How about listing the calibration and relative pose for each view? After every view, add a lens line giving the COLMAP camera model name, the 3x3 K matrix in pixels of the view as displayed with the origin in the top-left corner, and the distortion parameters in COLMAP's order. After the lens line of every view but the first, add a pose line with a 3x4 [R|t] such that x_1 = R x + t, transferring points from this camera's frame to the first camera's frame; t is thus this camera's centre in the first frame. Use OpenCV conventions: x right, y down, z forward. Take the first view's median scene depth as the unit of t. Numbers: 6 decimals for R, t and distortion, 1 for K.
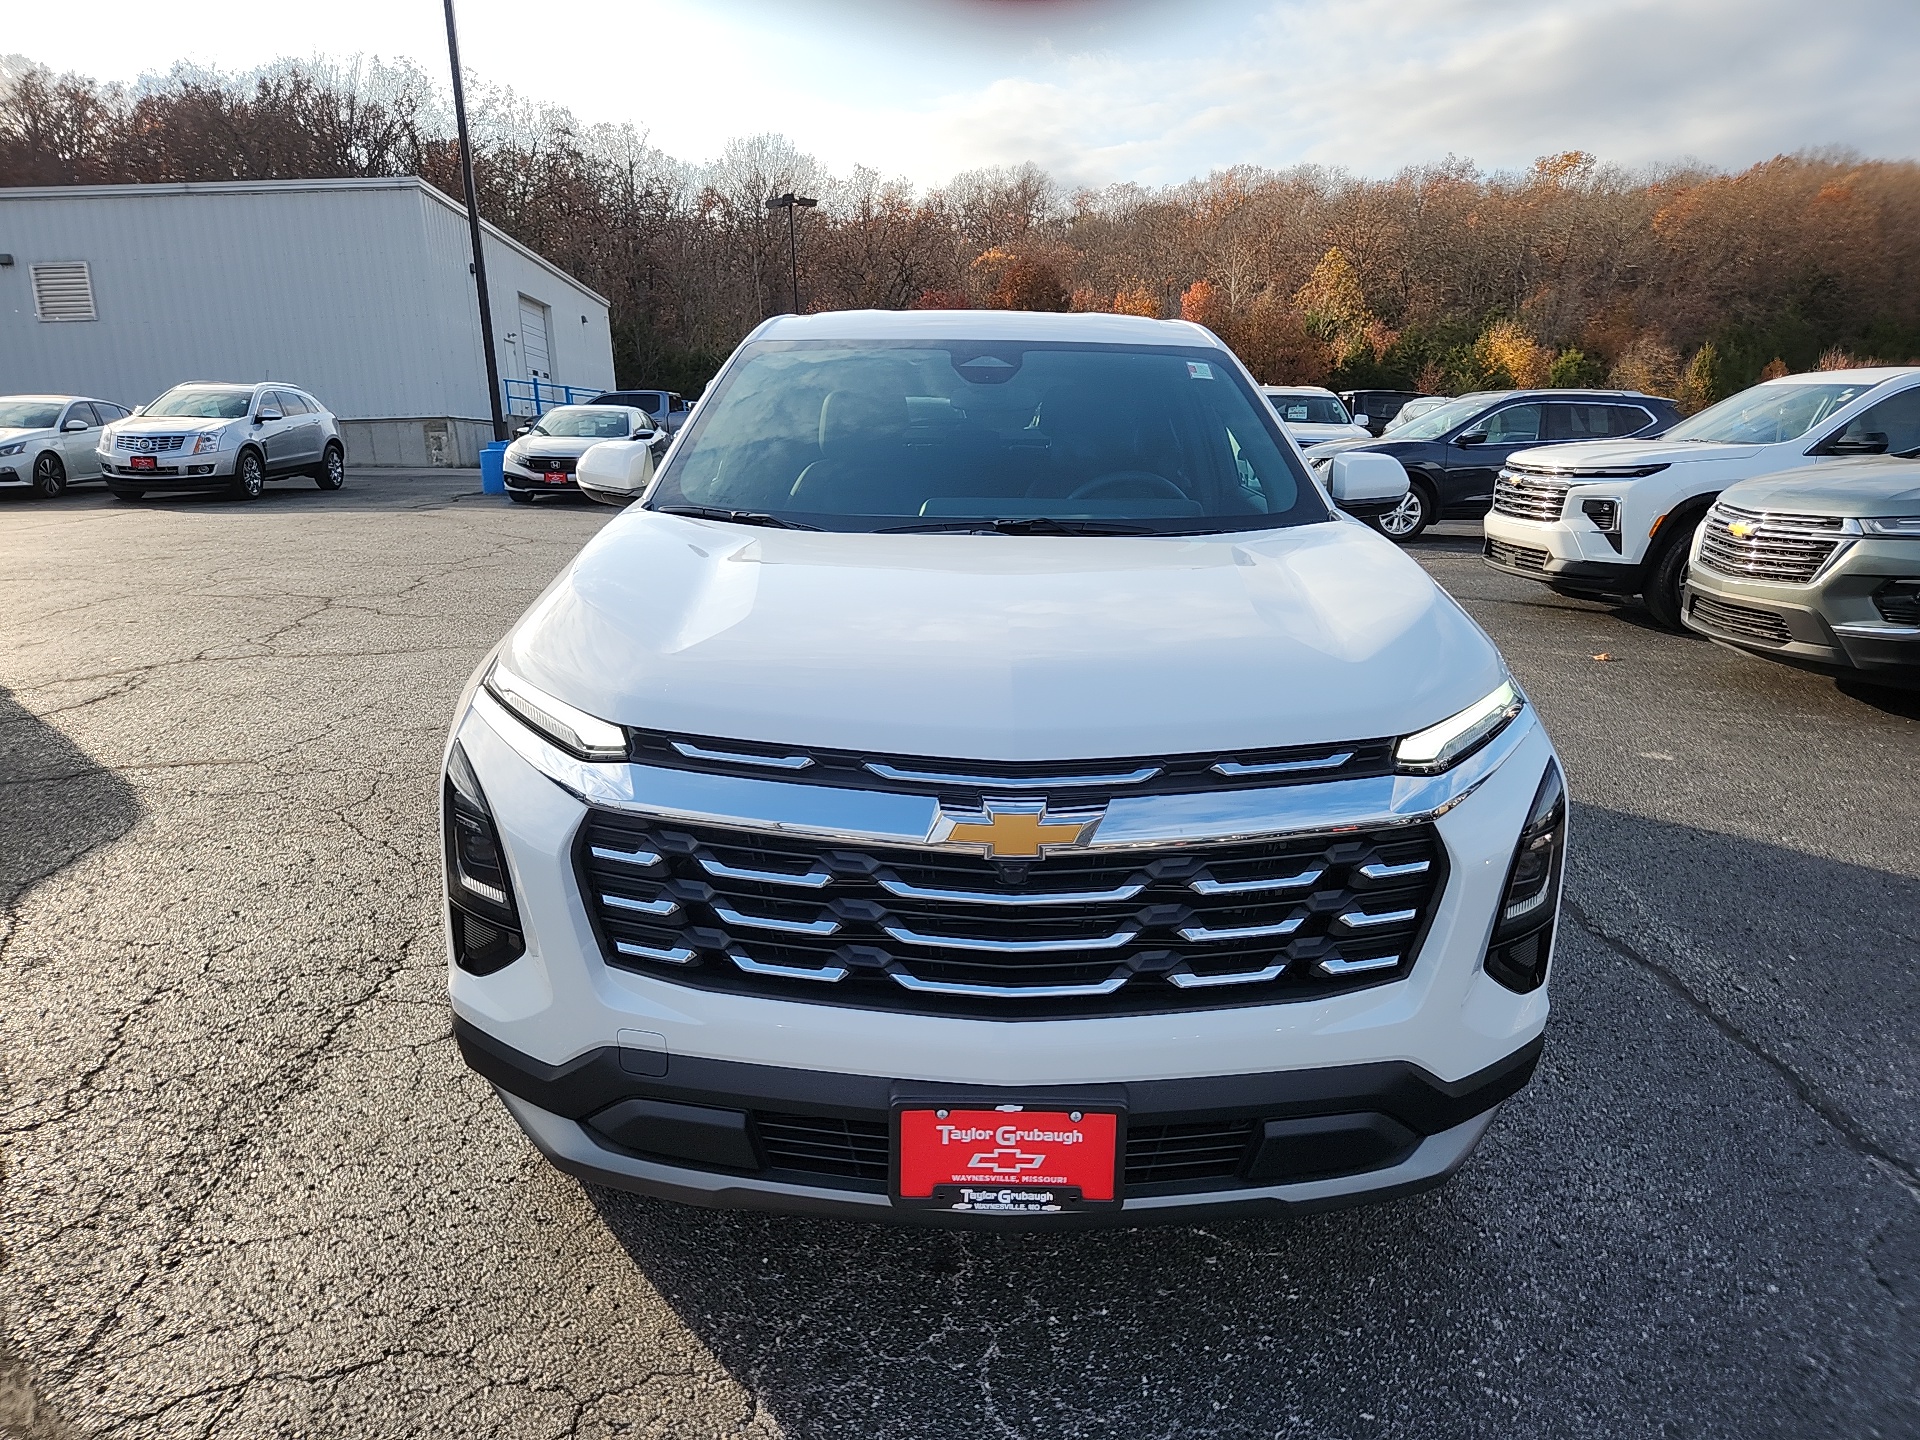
lens RADIAL K [[1286.5, 0, 960.0], [0, 1286.5, 720.0], [0, 0, 1]] dist [0.030116, -0.056962]
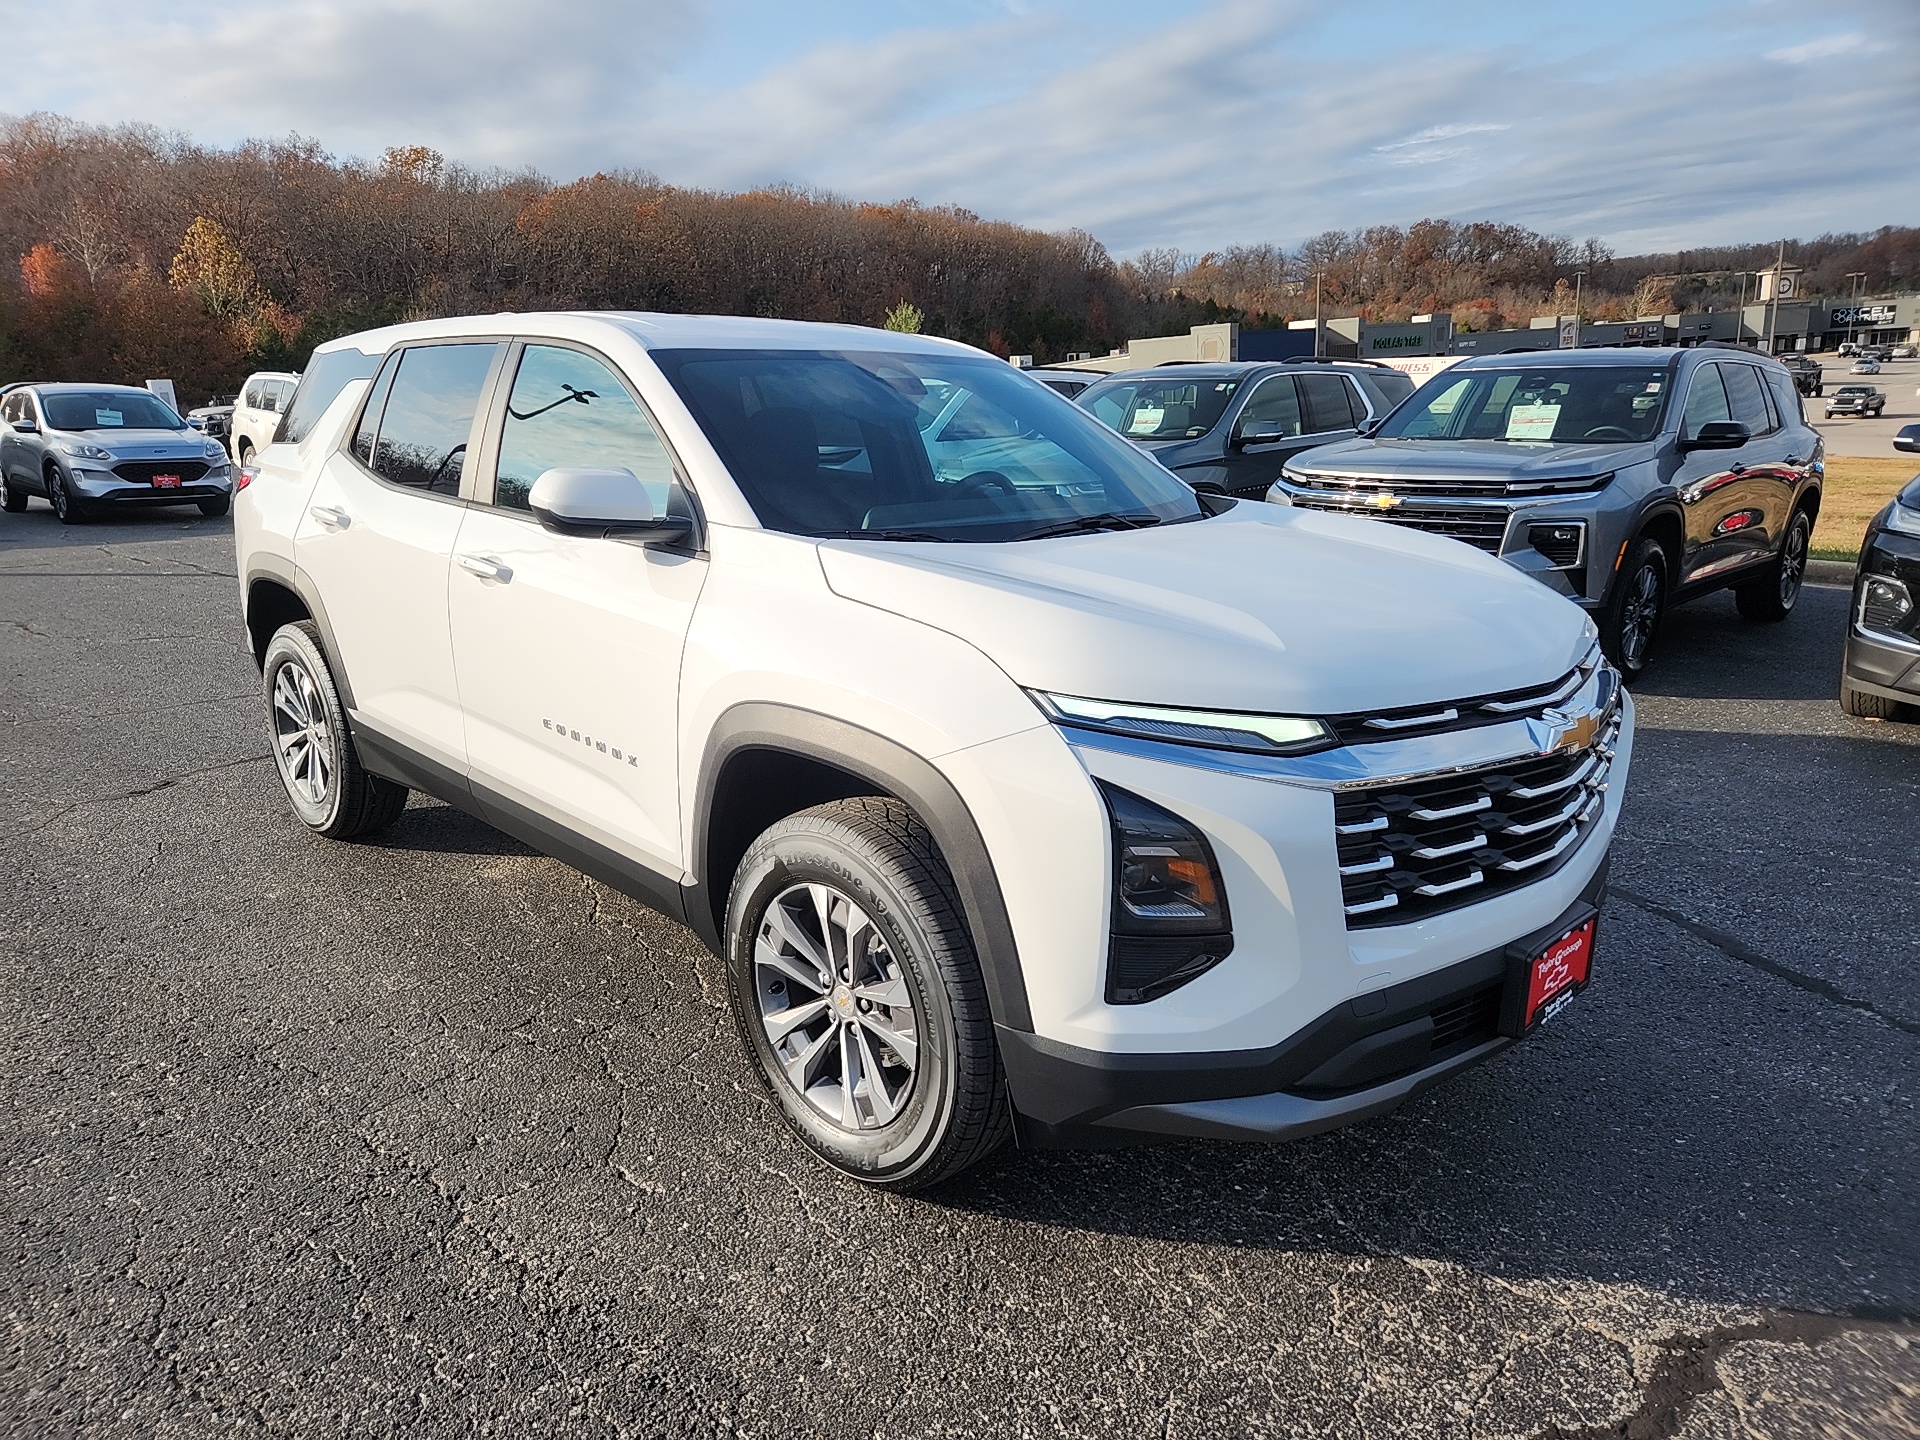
lens RADIAL K [[1251.0, 0, 921.3], [0, 1251.0, 712.1], [0, 0, 1]] dist [0.057145, -0.042372]
pose [[0.713757, -0.169759, 0.679509, -1.184195], [0.163905, 0.983727, 0.073594, -0.129224], [-0.680945, 0.058846, 0.729967, 0.418117]]
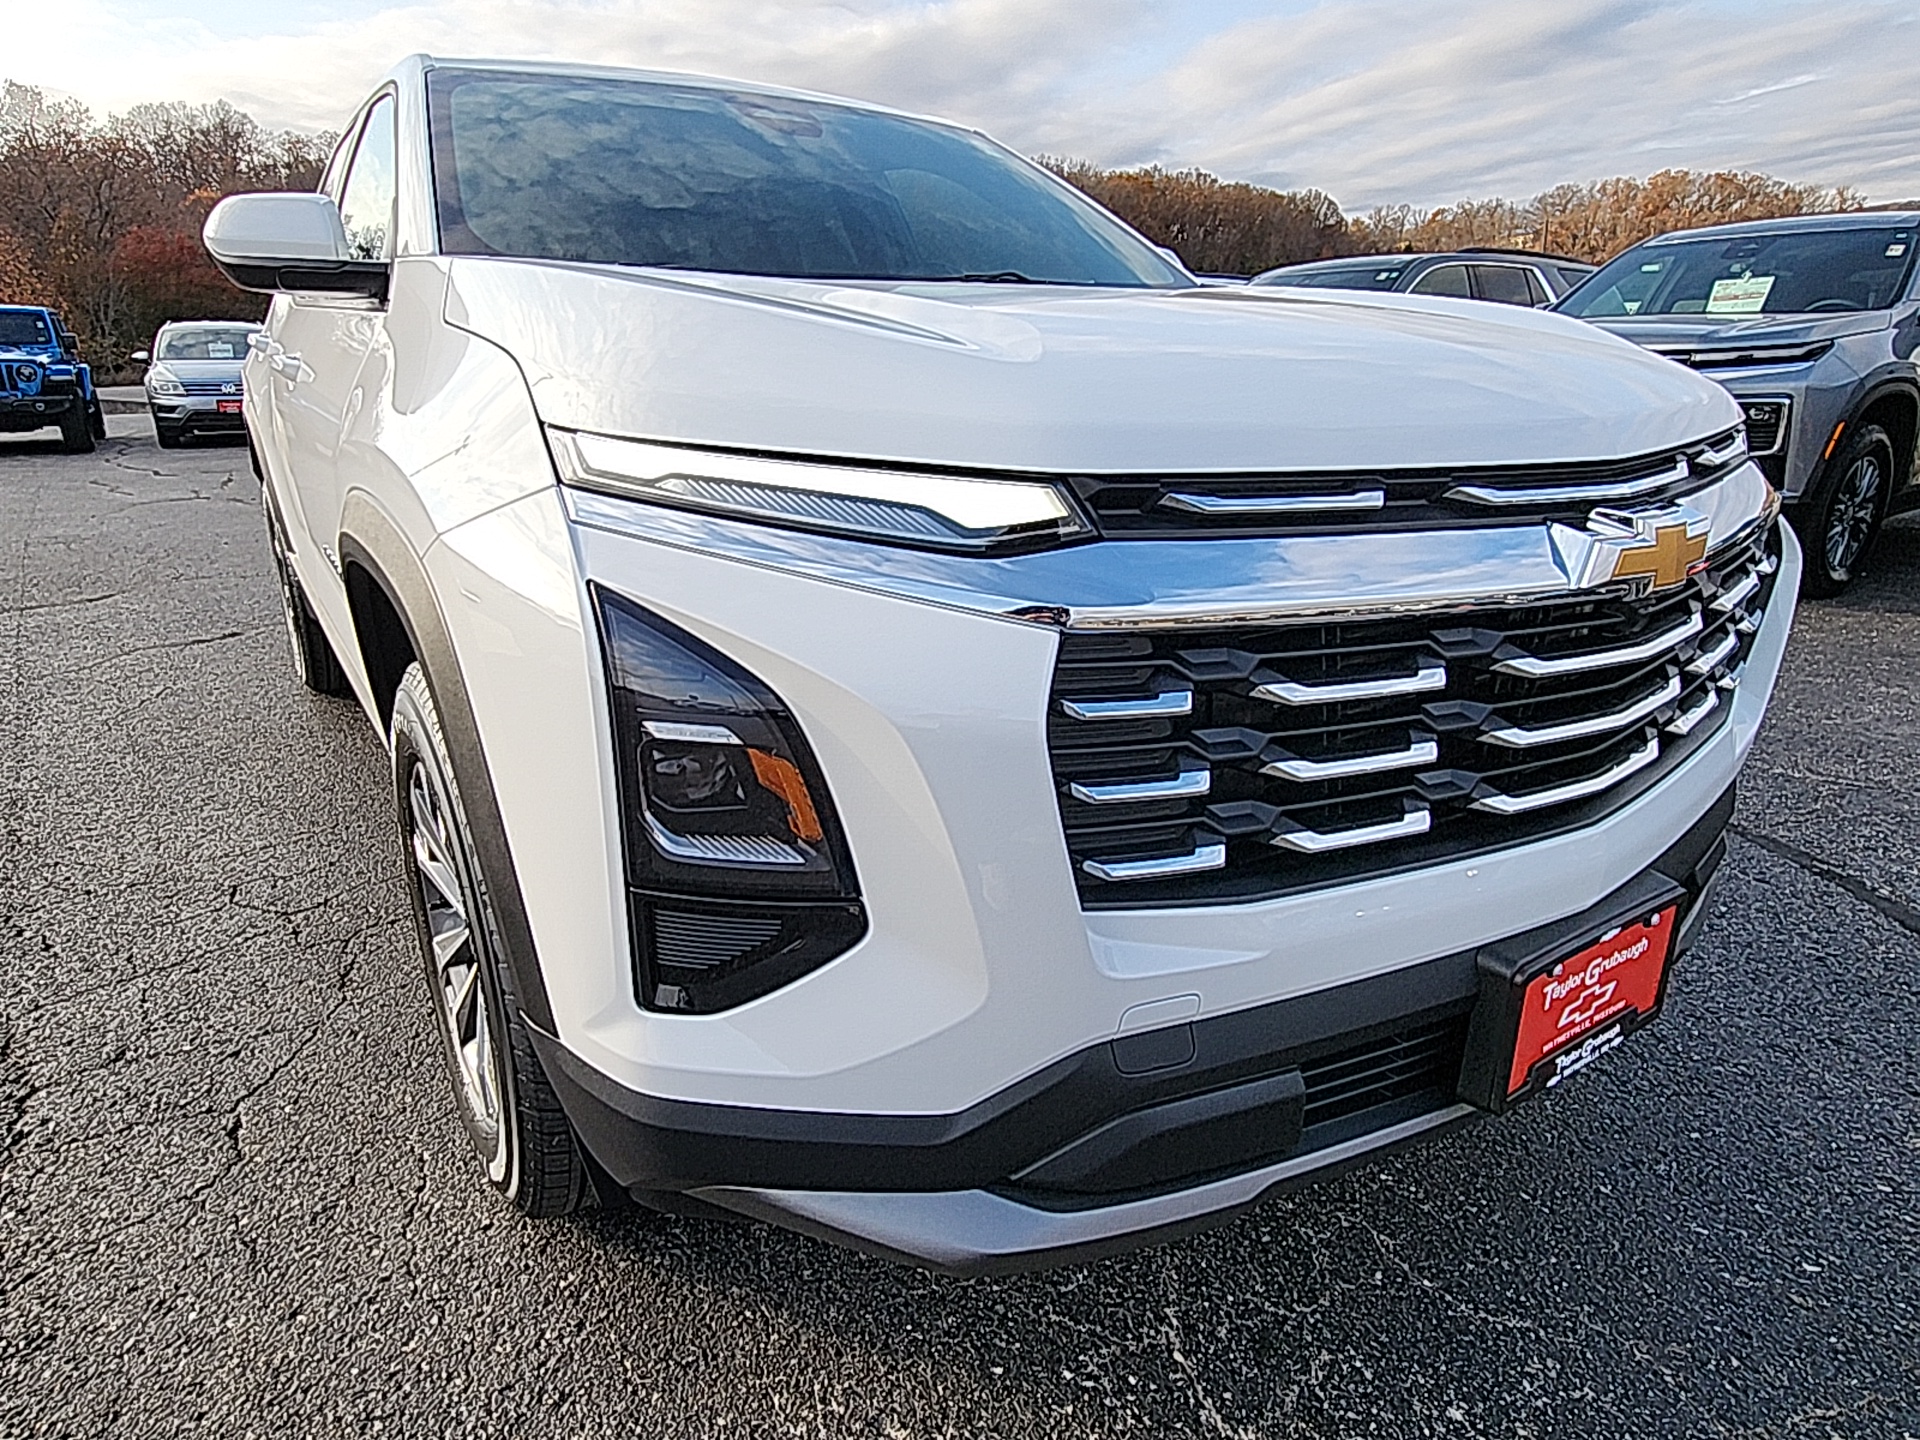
lens RADIAL K [[1077.3, 0, 949.3], [0, 1077.3, 699.2], [0, 0, 1]] dist [0.003167, -0.001179]
pose [[0.831274, -0.175057, 0.527578, -0.530128], [0.136555, 0.984343, 0.111456, 0.036635], [-0.538829, -0.020607, 0.842163, 0.605023]]
